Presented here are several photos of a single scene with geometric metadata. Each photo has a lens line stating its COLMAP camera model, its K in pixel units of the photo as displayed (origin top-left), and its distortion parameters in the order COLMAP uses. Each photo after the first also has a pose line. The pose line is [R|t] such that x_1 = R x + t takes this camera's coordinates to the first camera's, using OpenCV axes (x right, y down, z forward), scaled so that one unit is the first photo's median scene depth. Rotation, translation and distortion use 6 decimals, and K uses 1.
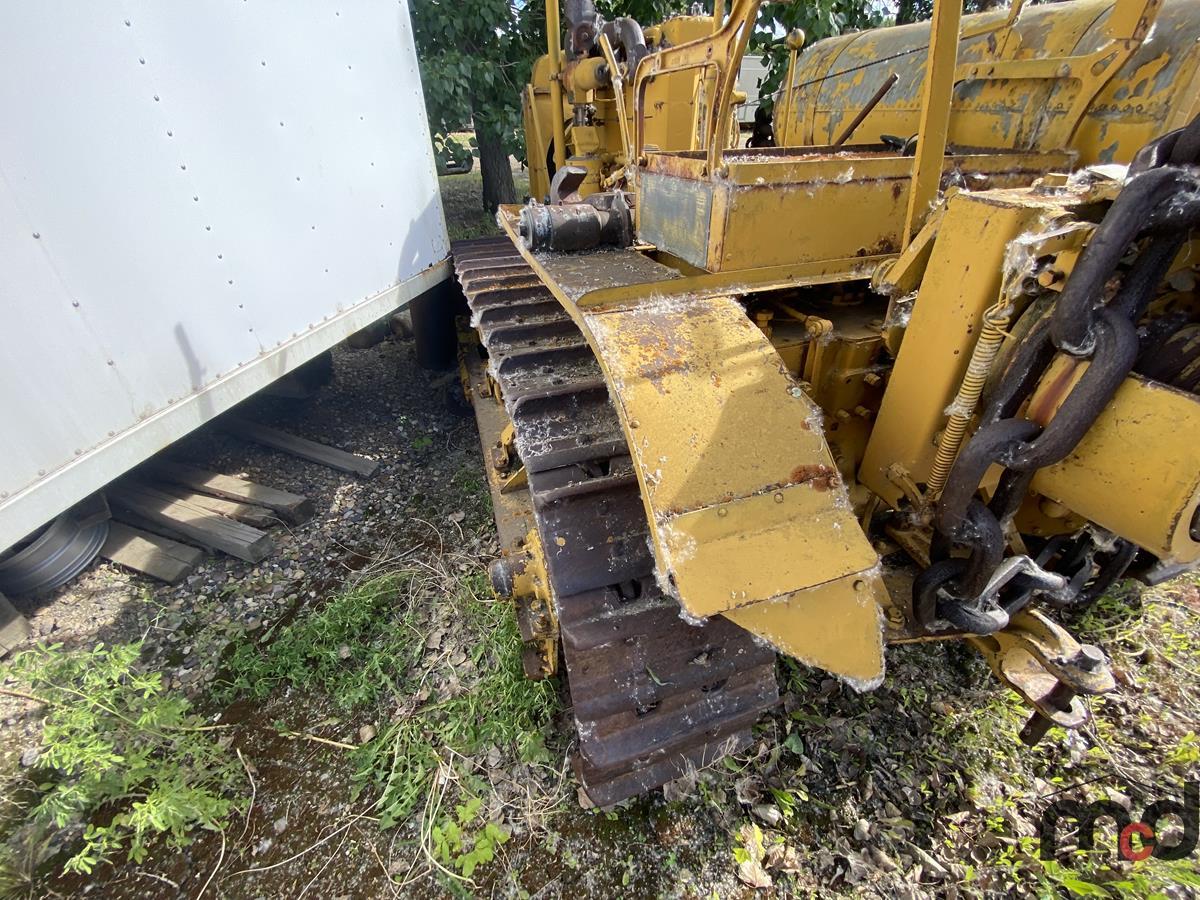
lens RADIAL K [[507.8, 0, 598.0], [0, 507.8, 455.0], [0, 0, 1]] dist [0.033686, -0.026206]
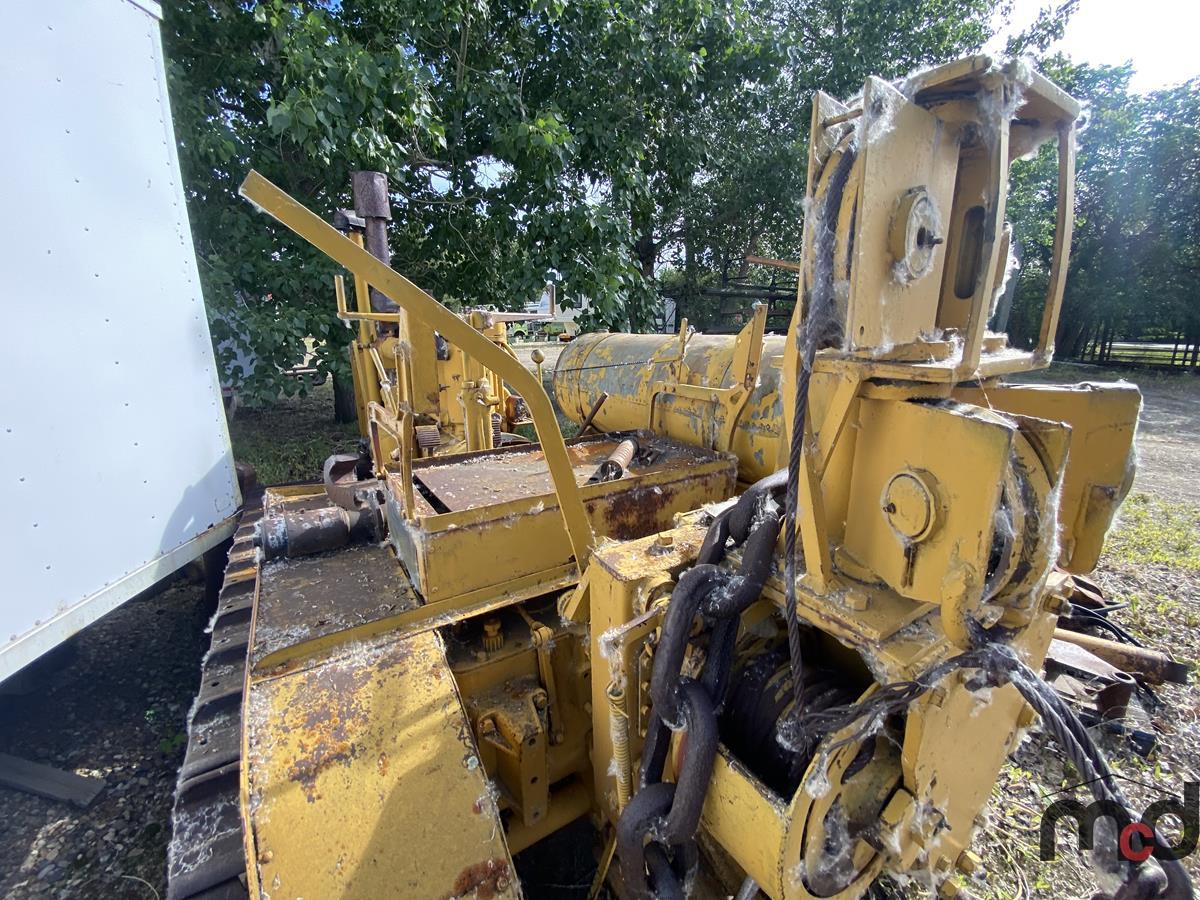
lens RADIAL K [[509.9, 0, 600.1], [0, 509.9, 443.5], [0, 0, 1]] dist [0.021003, -0.019336]
pose [[0.969598, -0.047038, 0.240142, 0.276813], [0.127446, 0.934818, -0.331469, -0.222035], [-0.208897, 0.351997, 0.912393, -0.098317]]
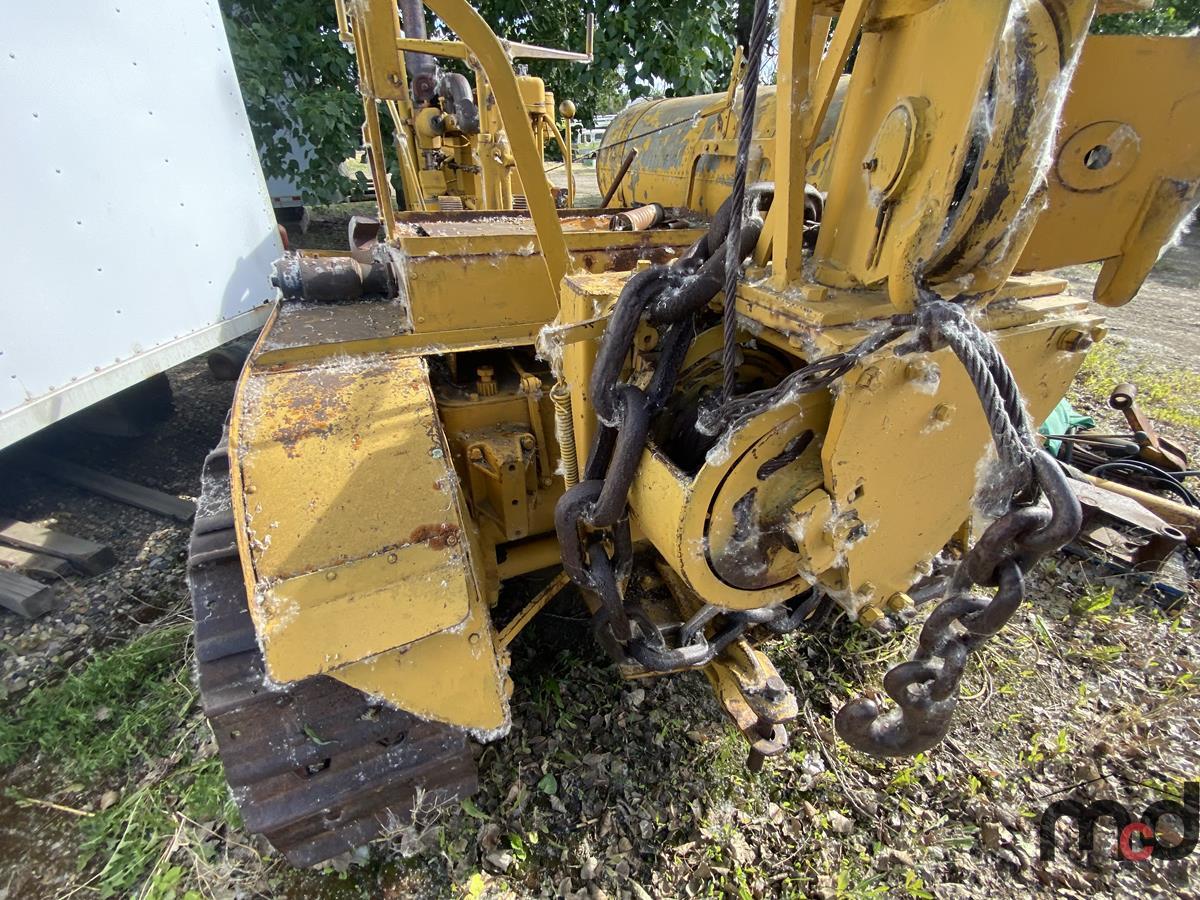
lens RADIAL K [[507.8, 0, 598.0], [0, 507.8, 455.0], [0, 0, 1]] dist [0.033686, -0.026206]
pose [[0.995388, -0.013069, 0.095041, 0.411146], [0.017270, 0.998904, -0.043514, -0.045379], [-0.094368, 0.044954, 0.994522, -0.053515]]
